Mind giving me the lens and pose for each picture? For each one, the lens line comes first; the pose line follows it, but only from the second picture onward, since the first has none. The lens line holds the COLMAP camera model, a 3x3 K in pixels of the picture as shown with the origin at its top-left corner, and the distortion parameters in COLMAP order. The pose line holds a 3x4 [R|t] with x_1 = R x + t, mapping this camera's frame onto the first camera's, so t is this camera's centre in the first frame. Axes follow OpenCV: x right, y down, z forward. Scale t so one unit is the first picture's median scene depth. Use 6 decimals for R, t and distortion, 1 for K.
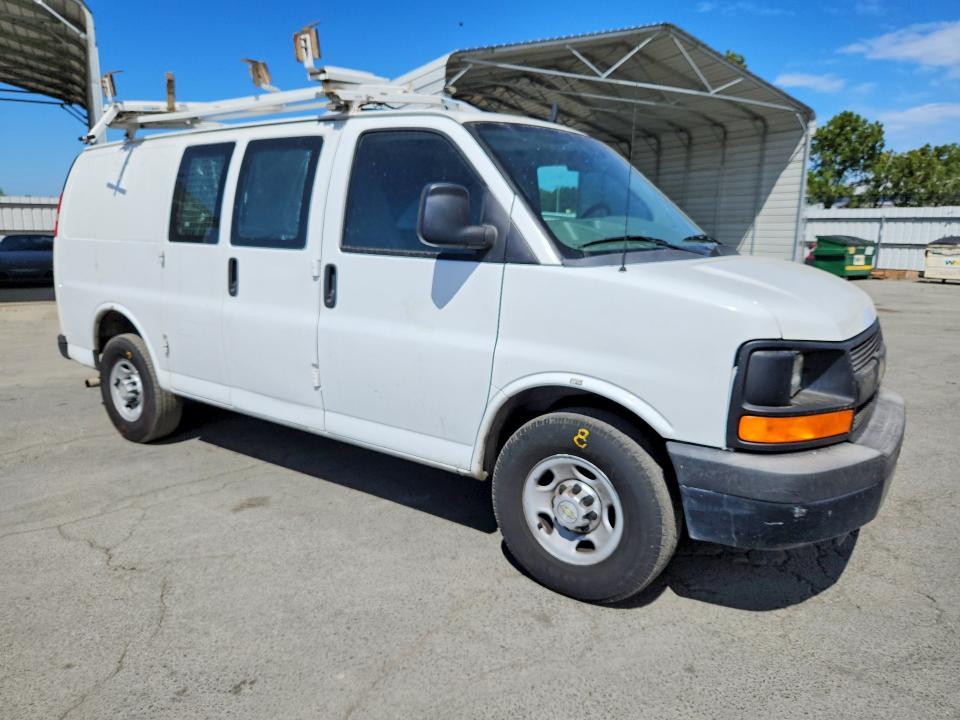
lens RADIAL K [[670.2, 0, 480.0], [0, 670.2, 360.0], [0, 0, 1]] dist [0.020525, -0.002350]
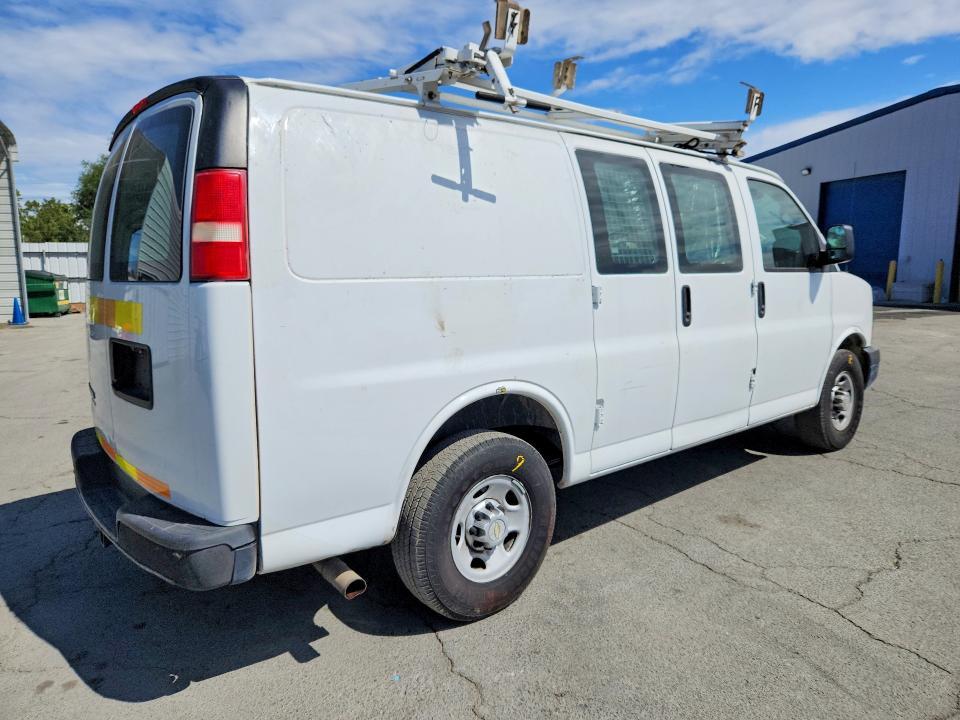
lens RADIAL K [[680.1, 0, 457.8], [0, 680.1, 354.6], [0, 0, 1]] dist [0.020007, -0.002581]
pose [[0.209474, -0.140270, 0.967701, -1.249425], [0.200360, 0.974816, 0.097930, -0.196043], [-0.957067, 0.173375, 0.232303, 1.002162]]
